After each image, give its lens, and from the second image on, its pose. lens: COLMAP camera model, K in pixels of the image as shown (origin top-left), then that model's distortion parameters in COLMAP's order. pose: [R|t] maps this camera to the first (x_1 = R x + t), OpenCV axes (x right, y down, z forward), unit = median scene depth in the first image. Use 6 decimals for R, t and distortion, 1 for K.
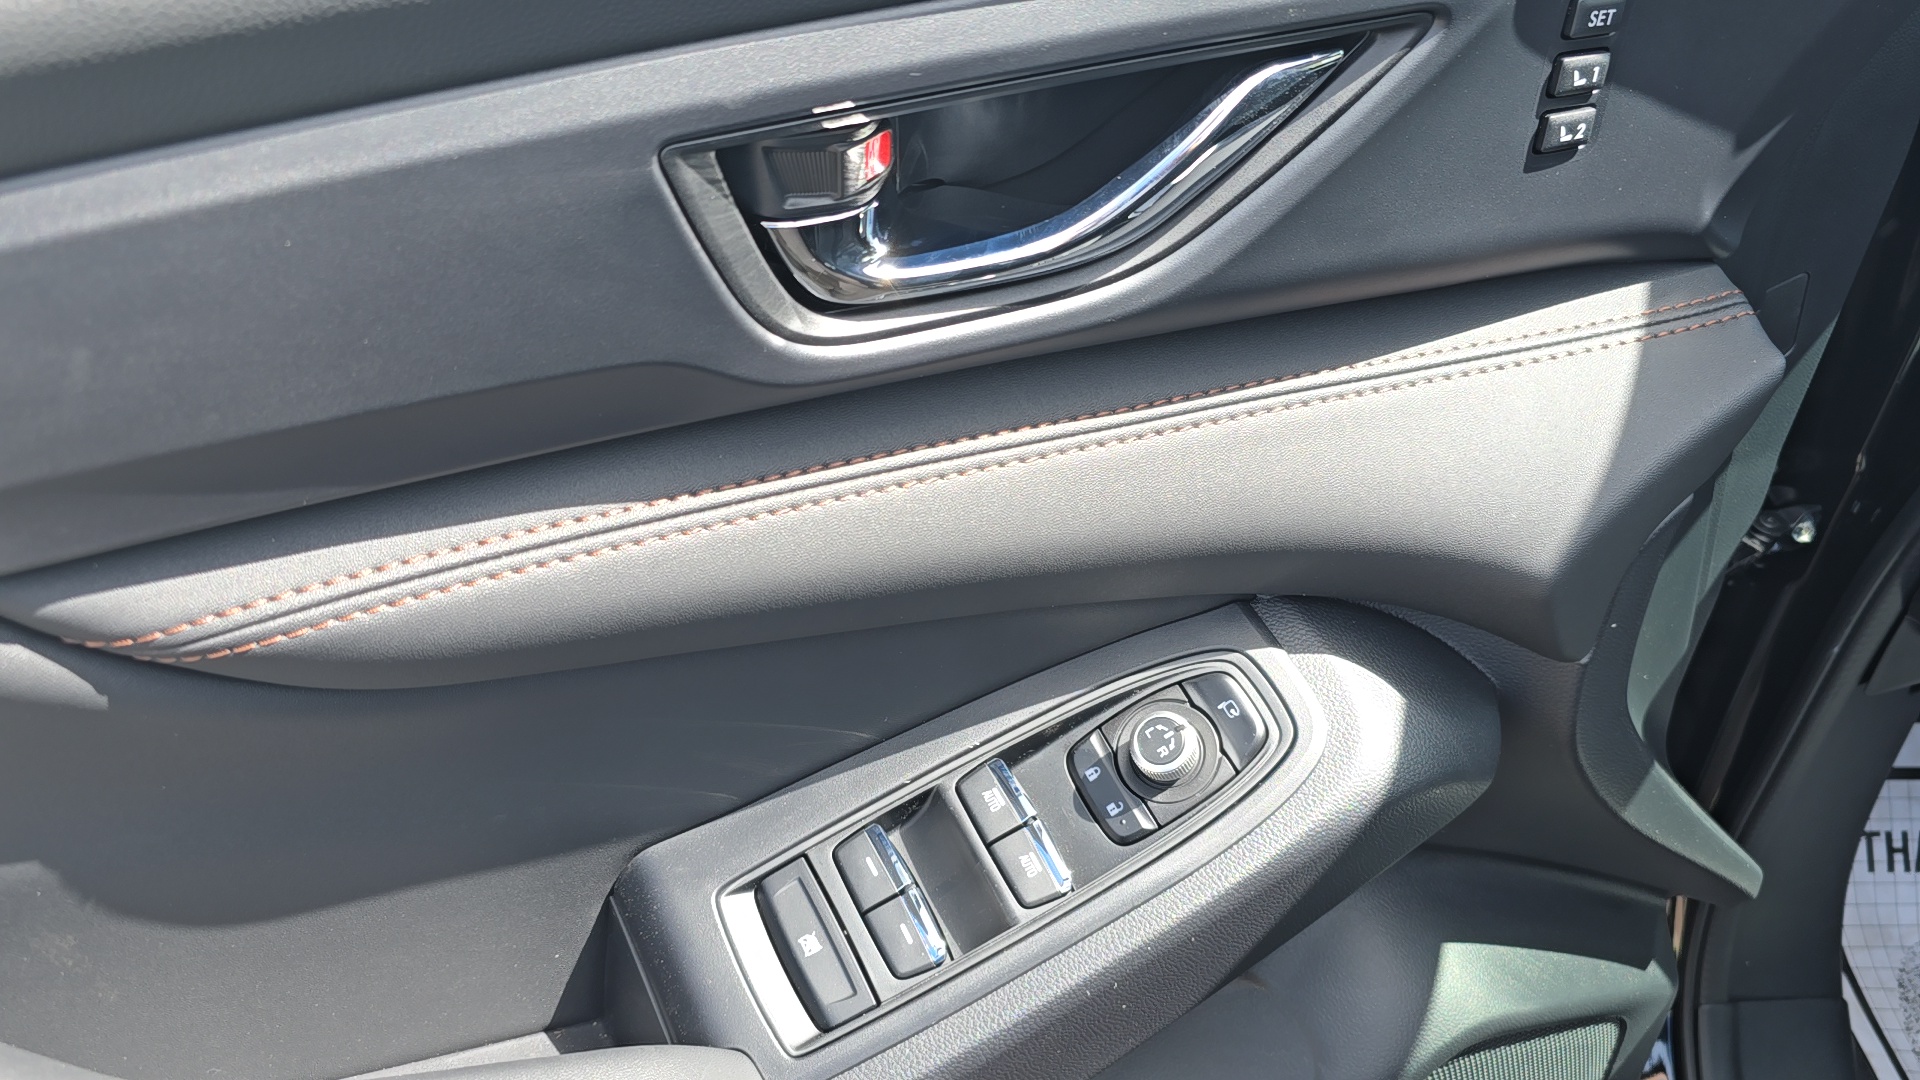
lens RADIAL K [[1586.2, 0, 965.3], [0, 1586.2, 522.6], [0, 0, 1]] dist [-0.009972, 0.013894]
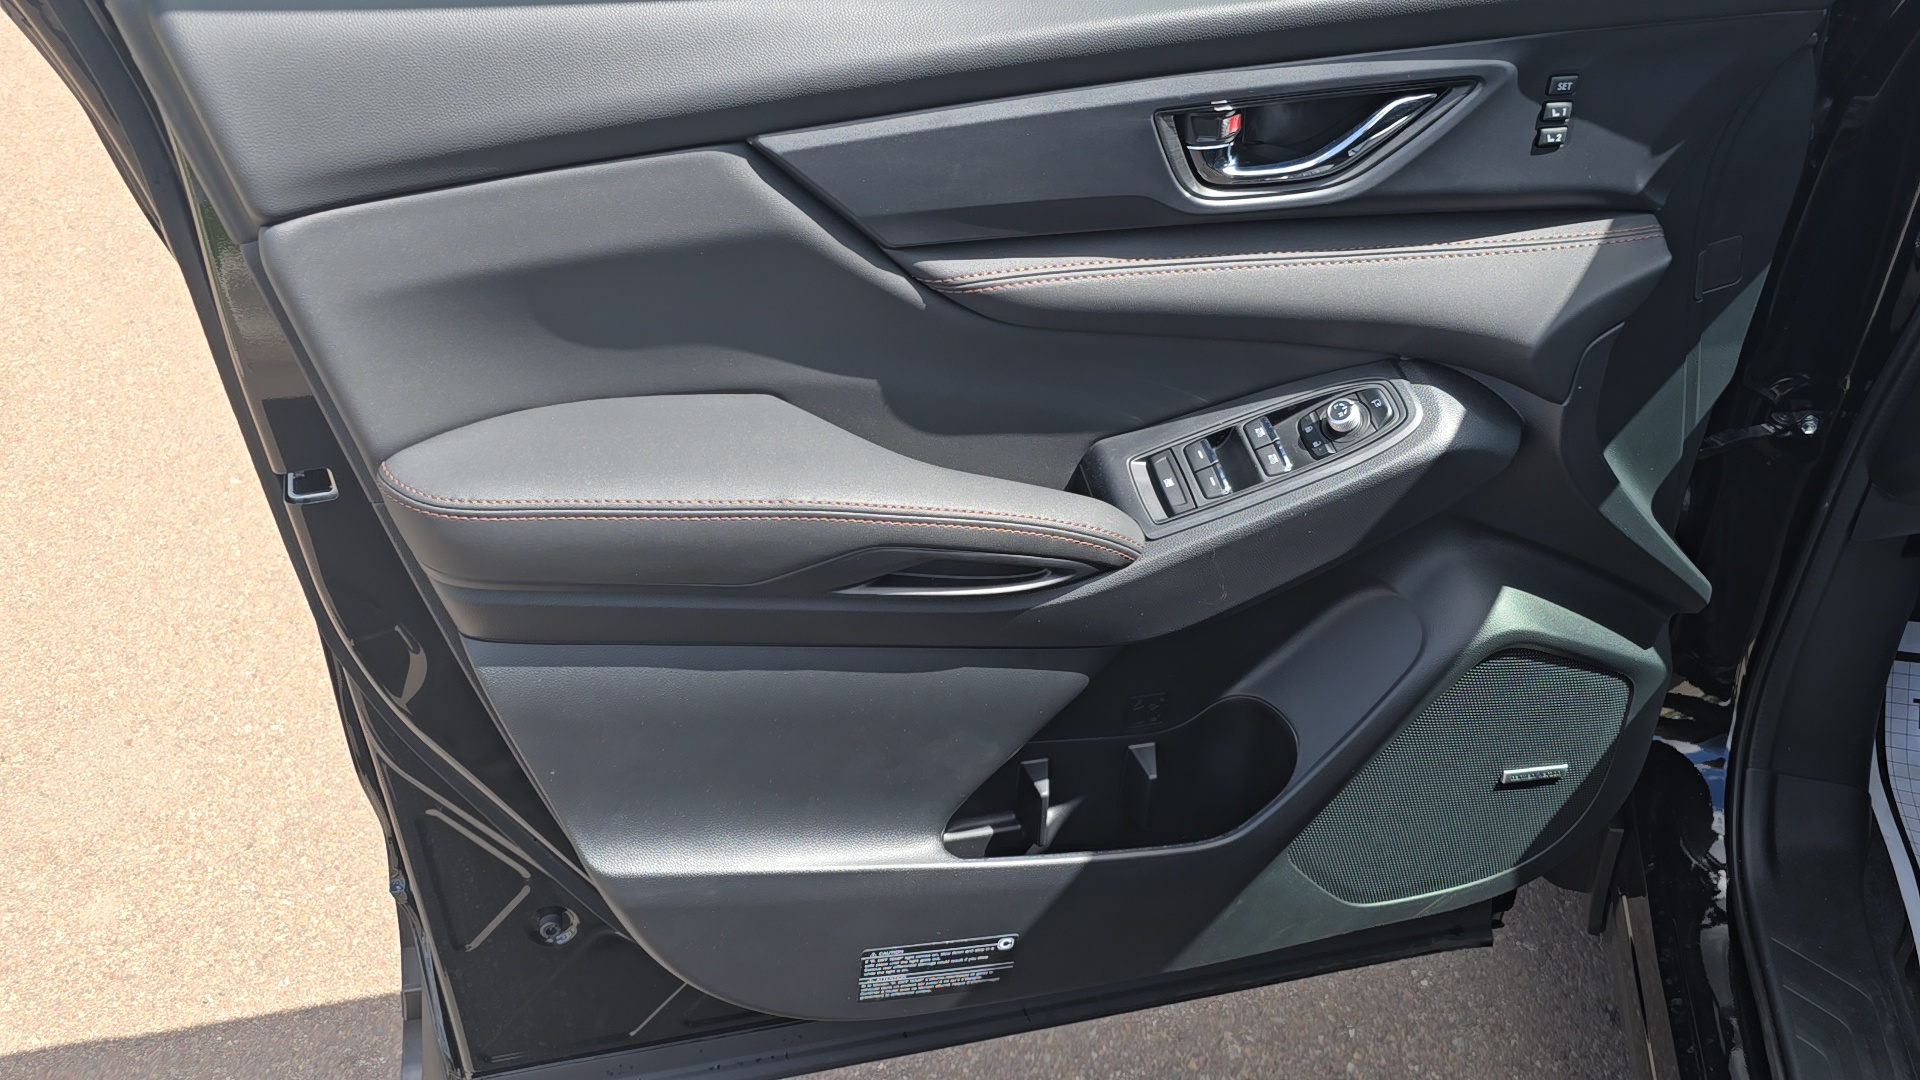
lens RADIAL K [[1586.2, 0, 965.1], [0, 1586.2, 556.9], [0, 0, 1]] dist [-0.009972, 0.013894]
pose [[0.966046, 0.112137, -0.232766, 0.159974], [-0.119765, 0.992623, -0.018856, 0.455780], [0.228934, 0.046093, 0.972350, -1.260812]]
